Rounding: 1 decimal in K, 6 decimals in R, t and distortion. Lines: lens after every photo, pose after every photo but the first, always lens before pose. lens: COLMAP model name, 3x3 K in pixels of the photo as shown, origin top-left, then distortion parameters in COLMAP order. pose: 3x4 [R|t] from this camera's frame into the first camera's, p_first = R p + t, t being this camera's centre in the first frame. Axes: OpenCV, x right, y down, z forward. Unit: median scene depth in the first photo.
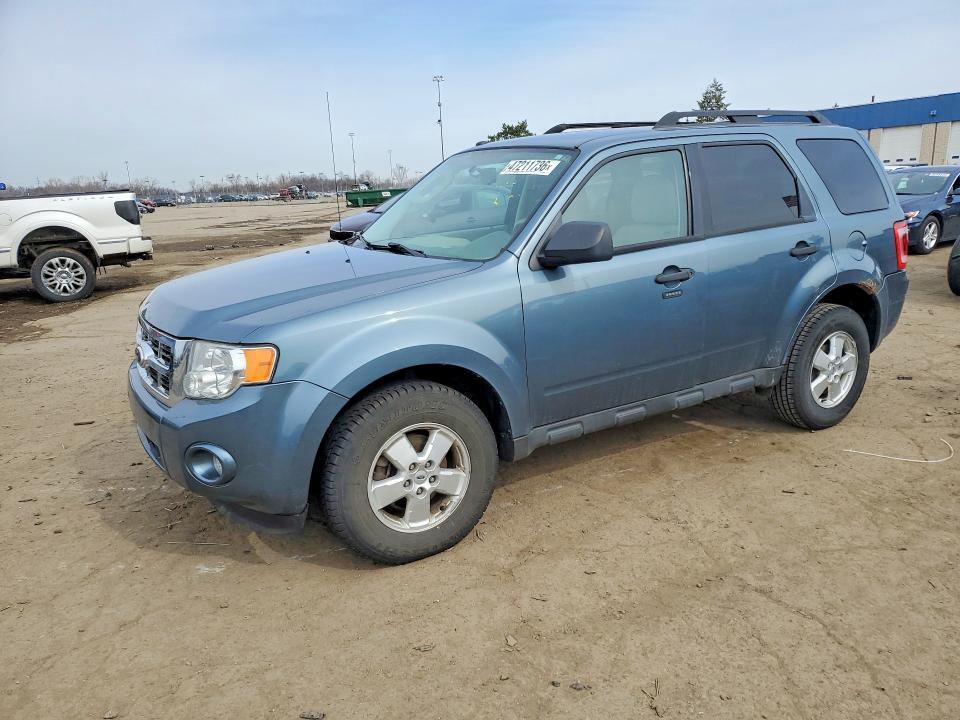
lens RADIAL K [[741.0, 0, 485.9], [0, 741.0, 365.0], [0, 0, 1]] dist [0.027769, -0.002377]
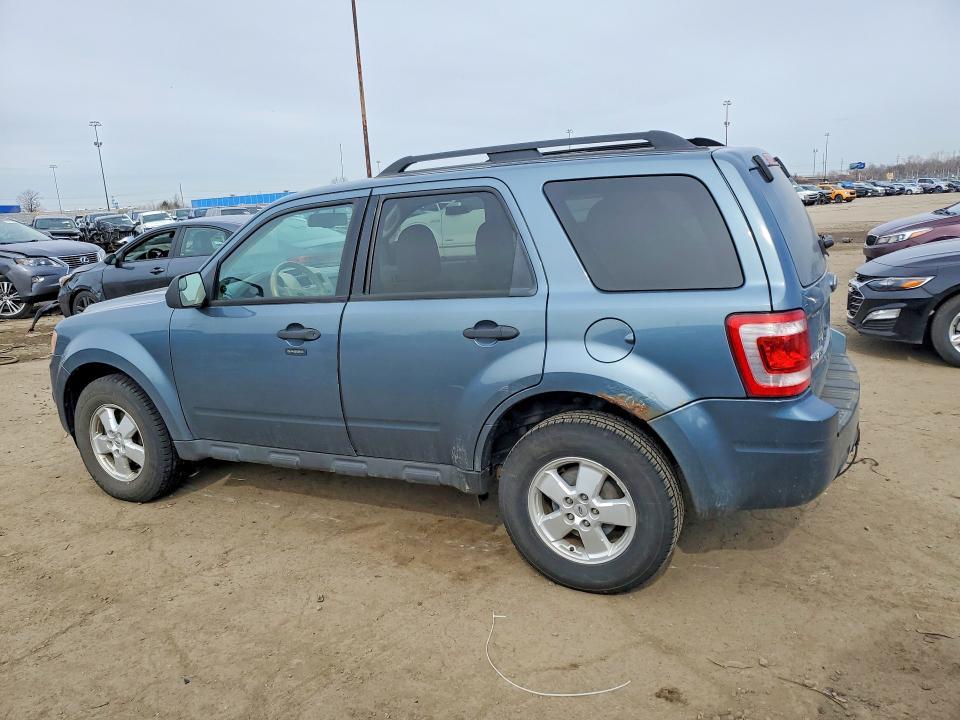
lens RADIAL K [[741.0, 0, 477.2], [0, 741.0, 351.4], [0, 0, 1]] dist [0.027769, -0.002377]
pose [[0.518702, 0.188082, -0.834010, 1.223419], [-0.167473, 0.978956, 0.116612, -0.257070], [0.838392, 0.079187, 0.539285, 0.685325]]
